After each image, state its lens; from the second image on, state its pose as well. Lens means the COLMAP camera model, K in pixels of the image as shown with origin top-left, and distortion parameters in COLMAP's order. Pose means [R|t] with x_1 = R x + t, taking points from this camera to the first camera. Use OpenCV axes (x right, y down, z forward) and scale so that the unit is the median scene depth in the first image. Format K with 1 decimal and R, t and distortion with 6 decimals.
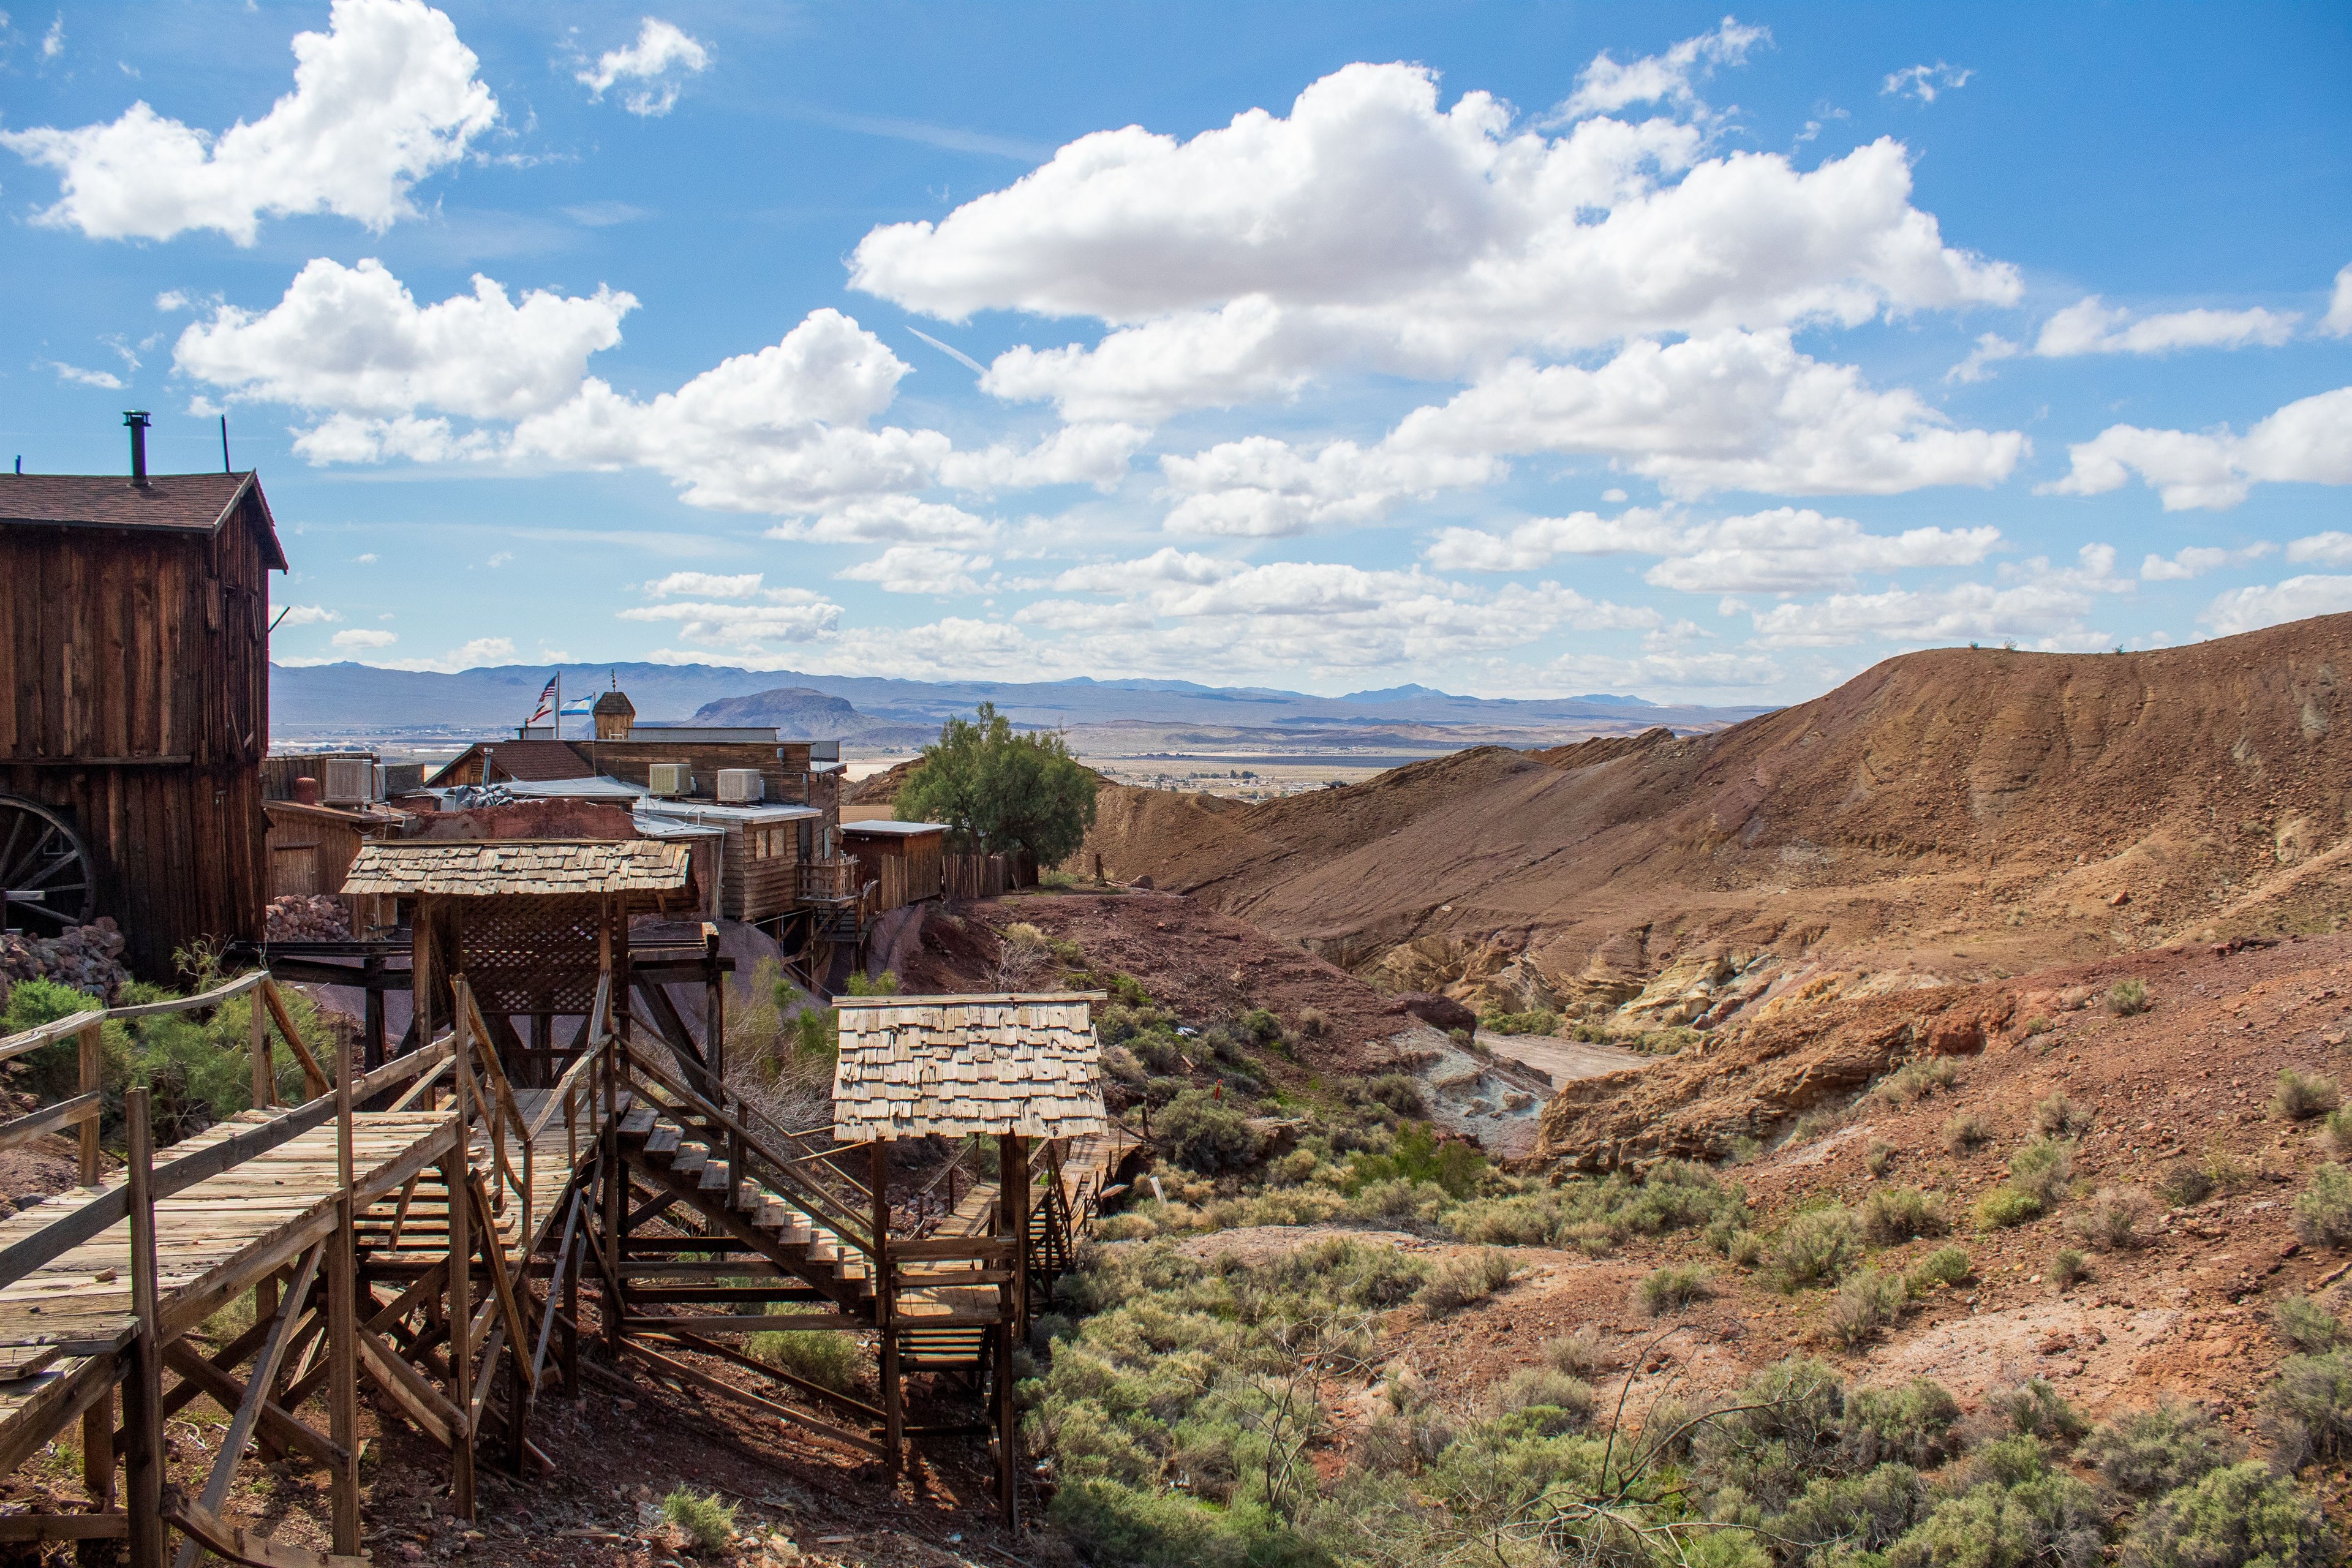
lens RADIAL K [[1942.1, 0, 1176.0], [0, 1942.1, 784.0], [0, 0, 1]] dist [-0.165150, 0.147973]
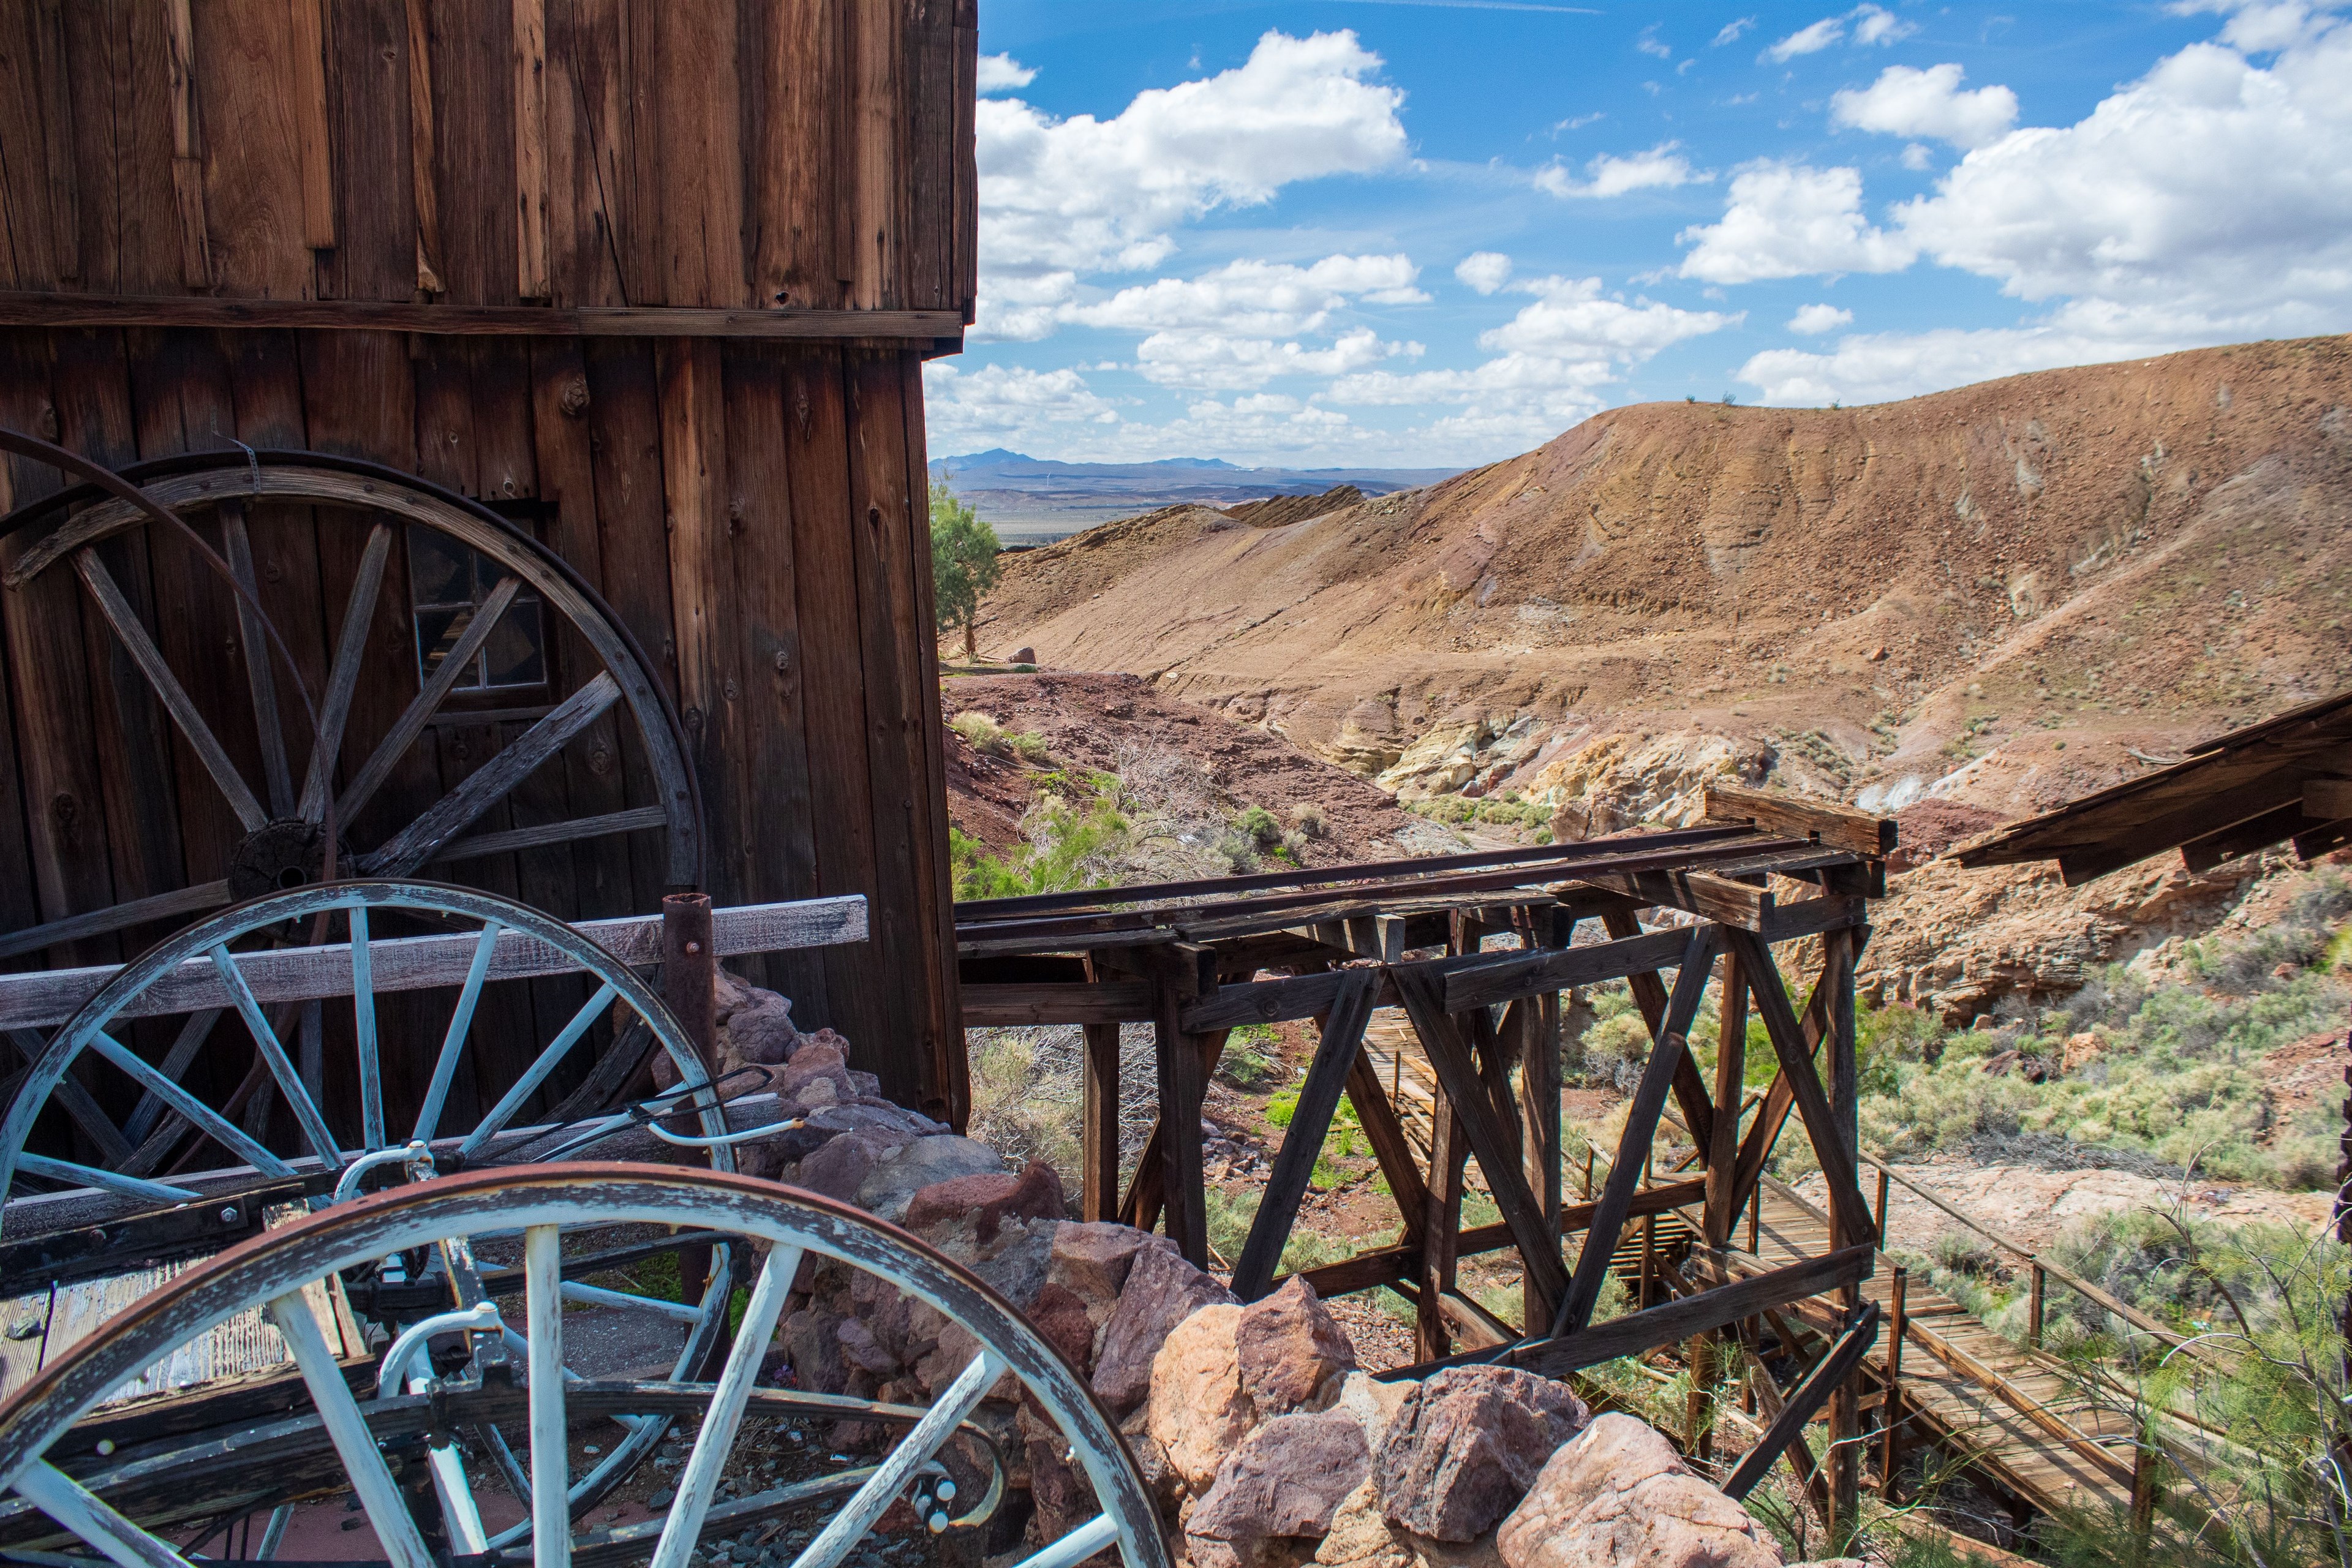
lens RADIAL K [[1942.1, 0, 1176.0], [0, 1942.1, 784.0], [0, 0, 1]] dist [-0.165150, 0.147973]
pose [[0.977463, -0.037263, 0.207792, -0.068546], [0.012036, 0.992534, 0.121370, 0.002386], [-0.210763, -0.116134, 0.970614, 0.088264]]
